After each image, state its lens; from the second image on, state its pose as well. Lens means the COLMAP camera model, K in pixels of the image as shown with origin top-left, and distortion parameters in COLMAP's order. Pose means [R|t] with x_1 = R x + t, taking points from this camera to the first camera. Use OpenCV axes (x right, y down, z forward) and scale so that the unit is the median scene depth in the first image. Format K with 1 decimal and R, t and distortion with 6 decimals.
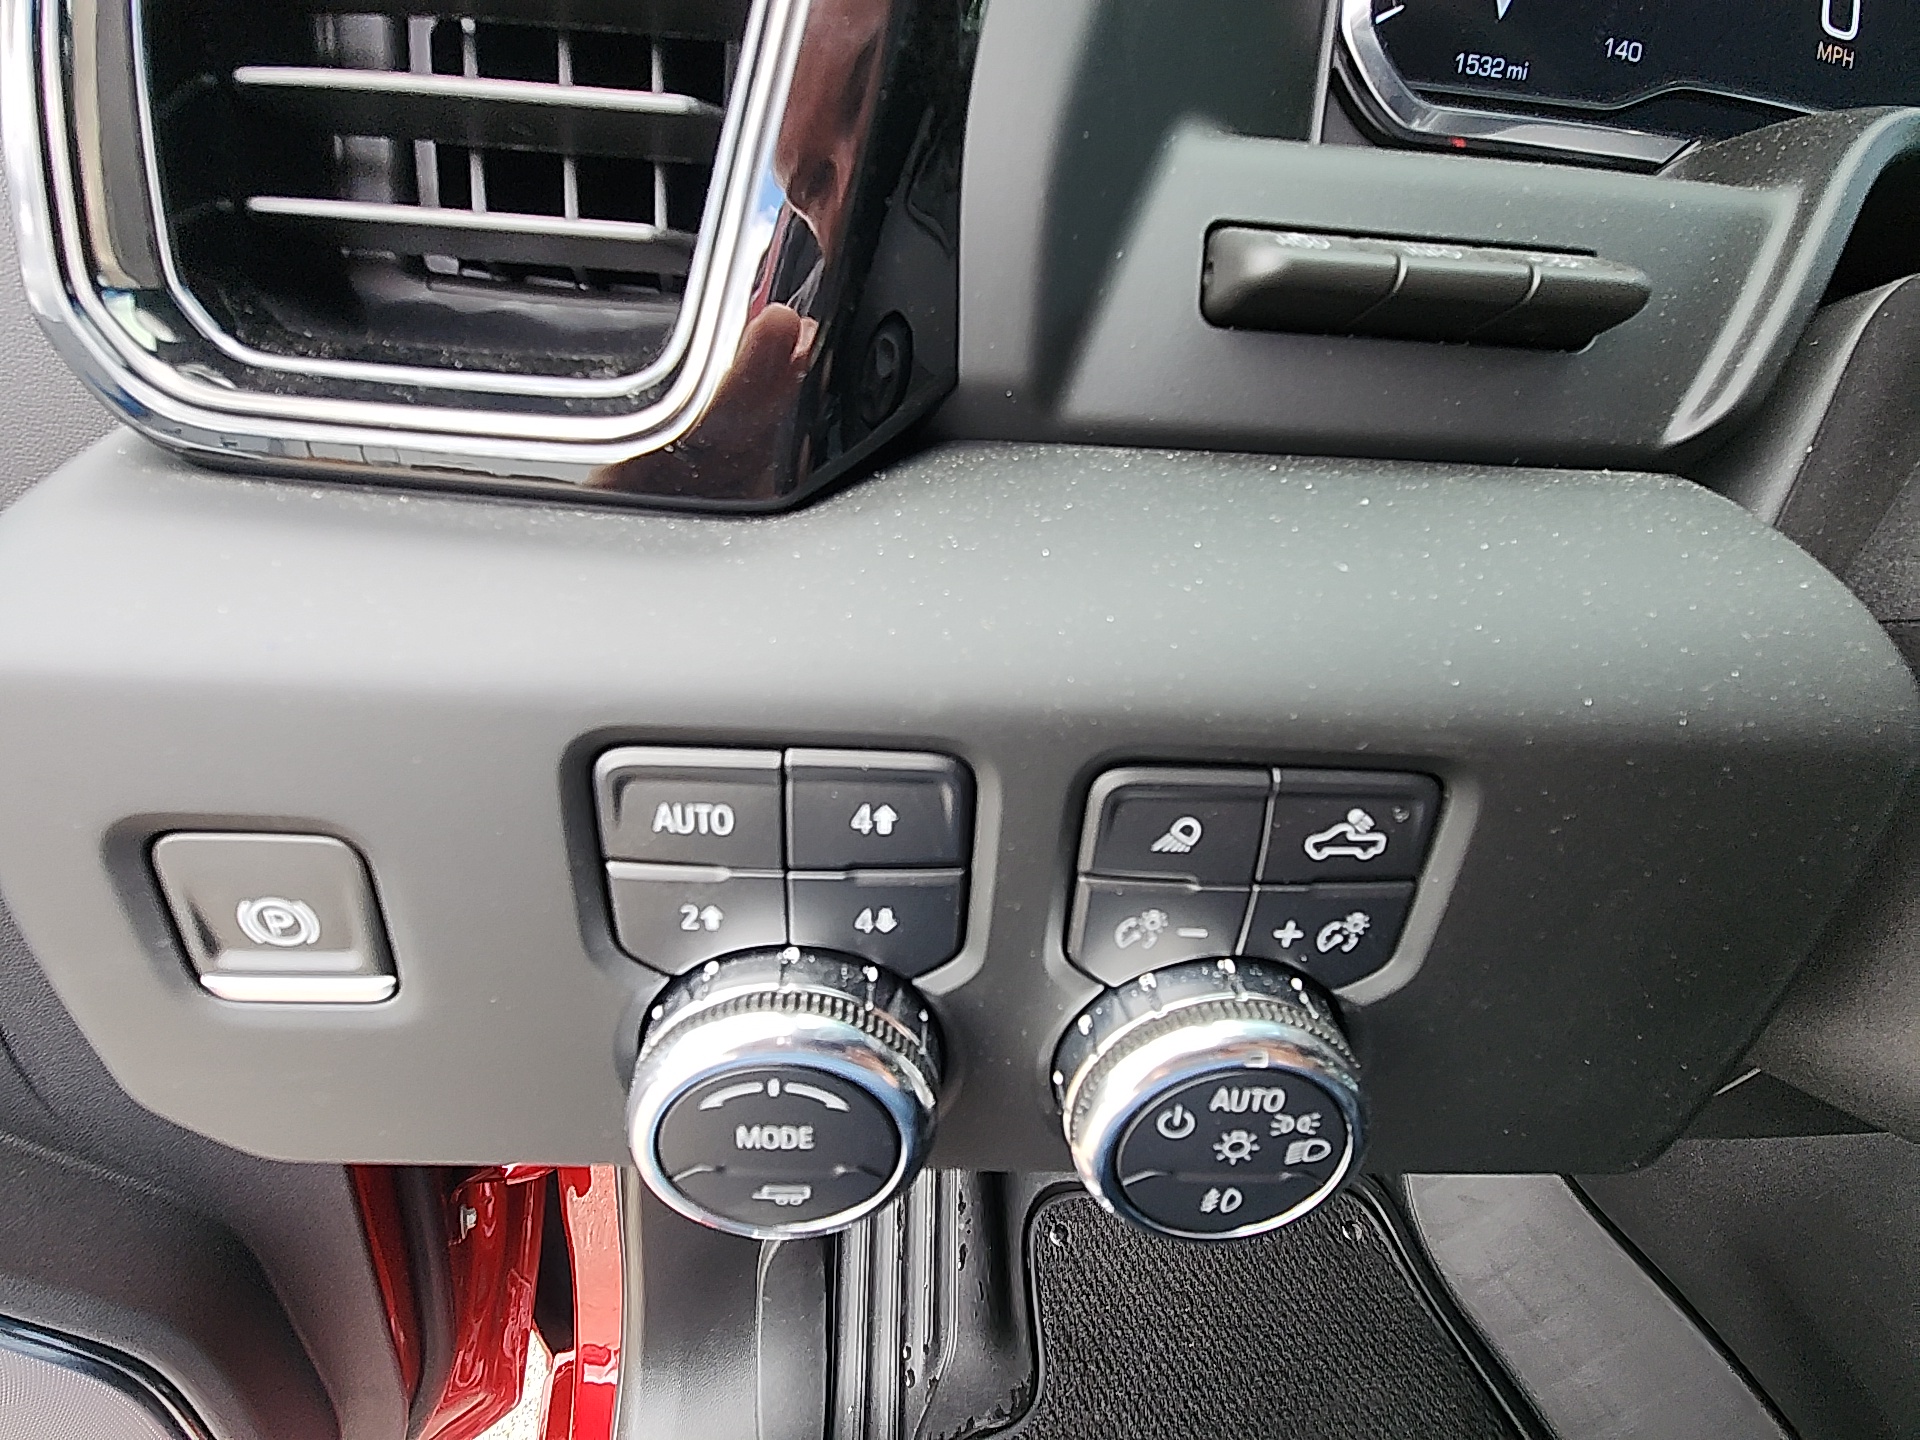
lens RADIAL K [[778.8, 0, 959.9], [0, 778.8, 707.6], [0, 0, 1]] dist [0.020860, -0.016714]
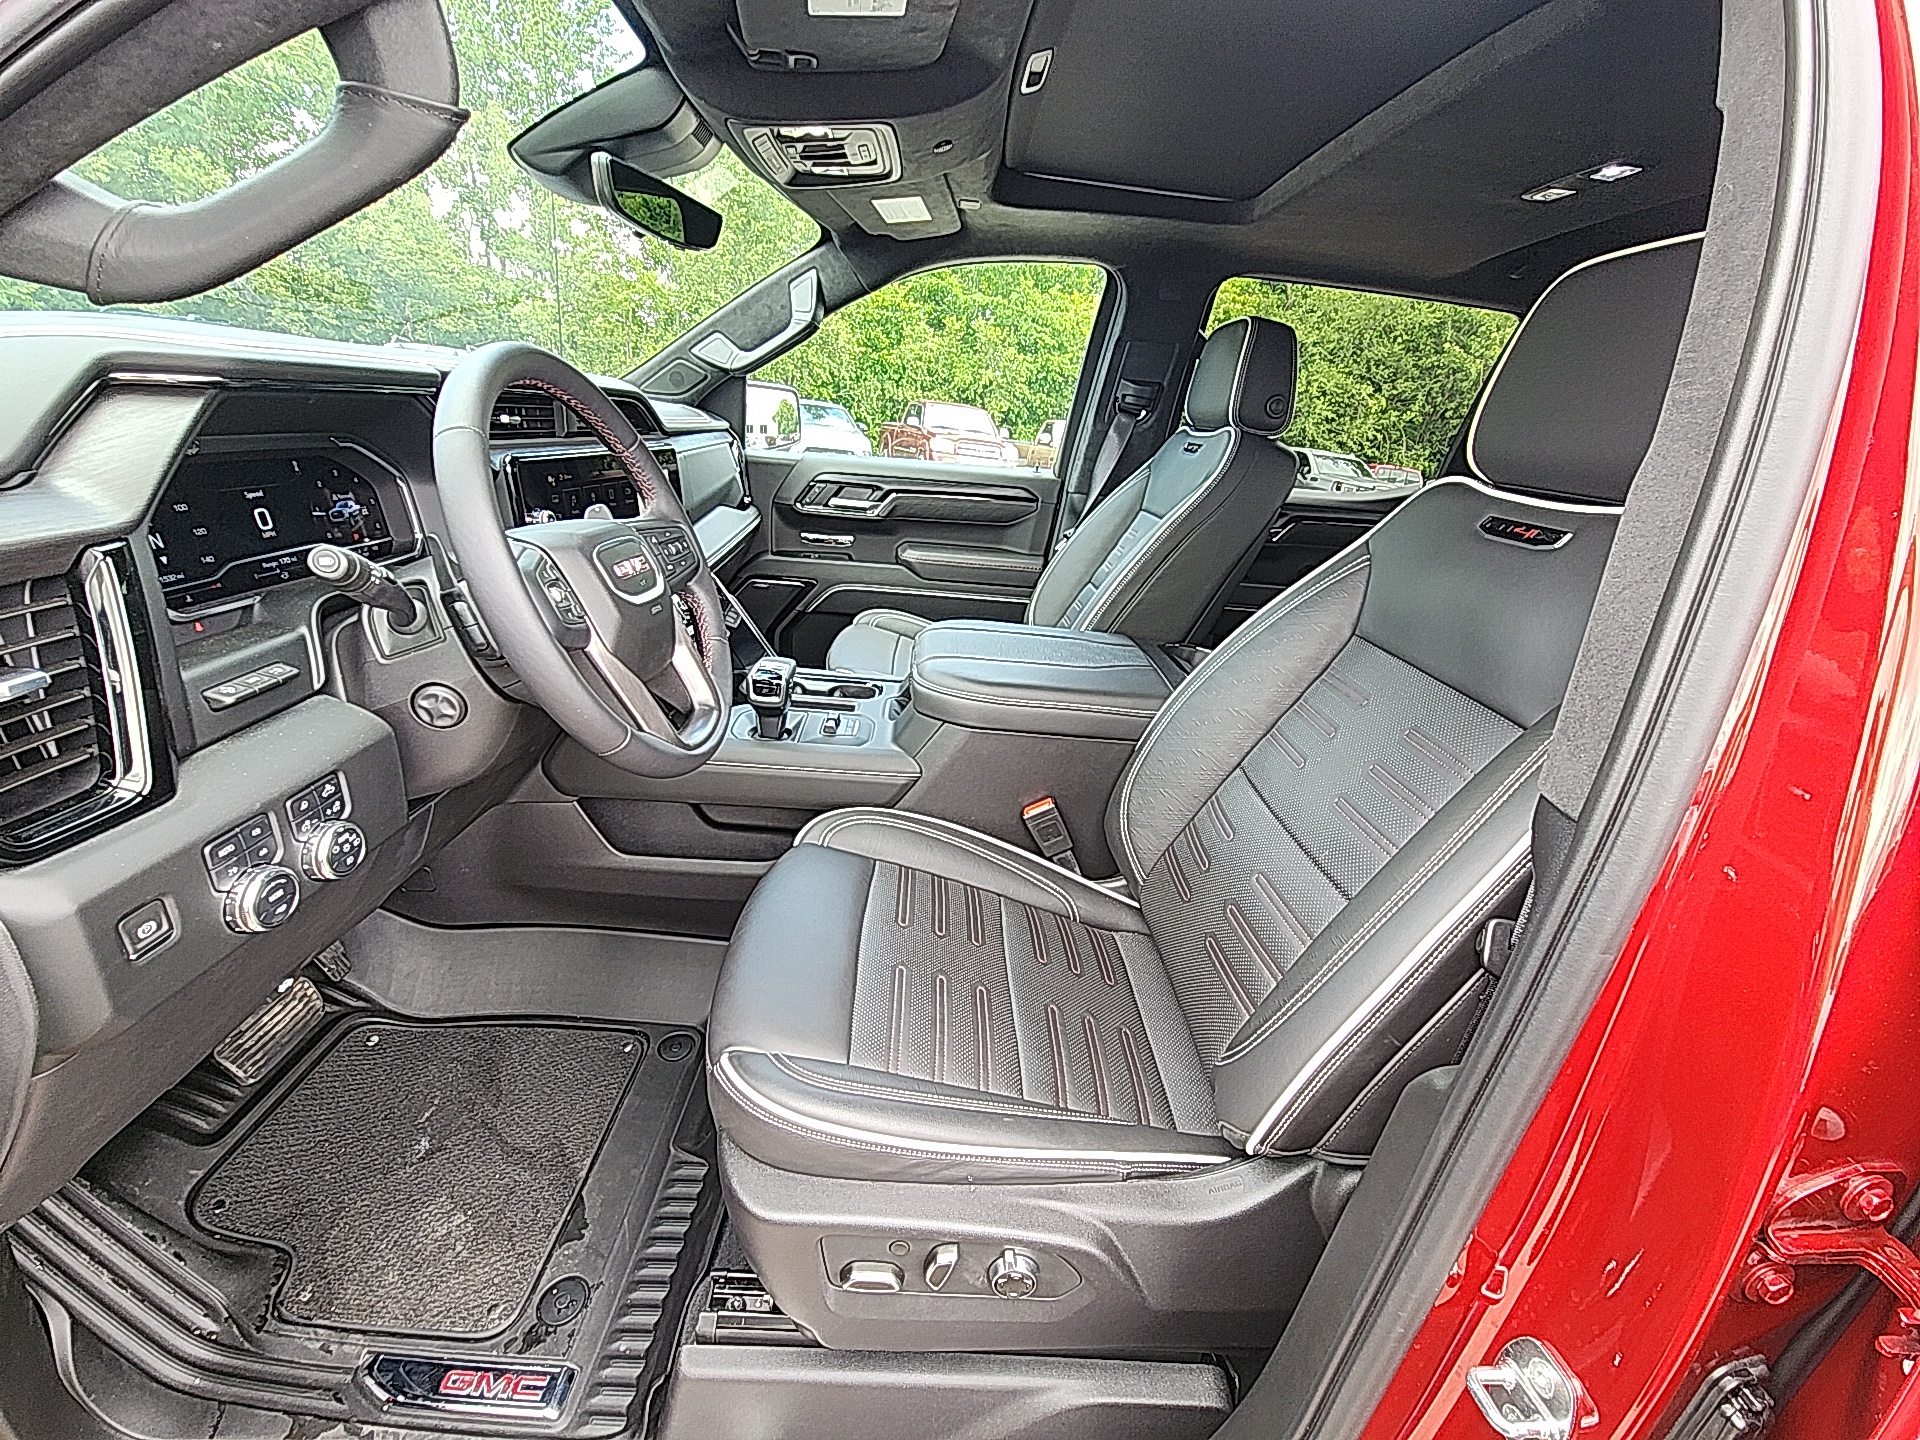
lens RADIAL K [[778.8, 0, 959.9], [0, 778.8, 707.6], [0, 0, 1]] dist [0.020860, -0.016714]
pose [[0.063925, -0.409245, 0.910182, -3.904206], [0.348098, 0.863909, 0.363991, -0.778419], [-0.935276, 0.293565, 0.197683, -4.320264]]
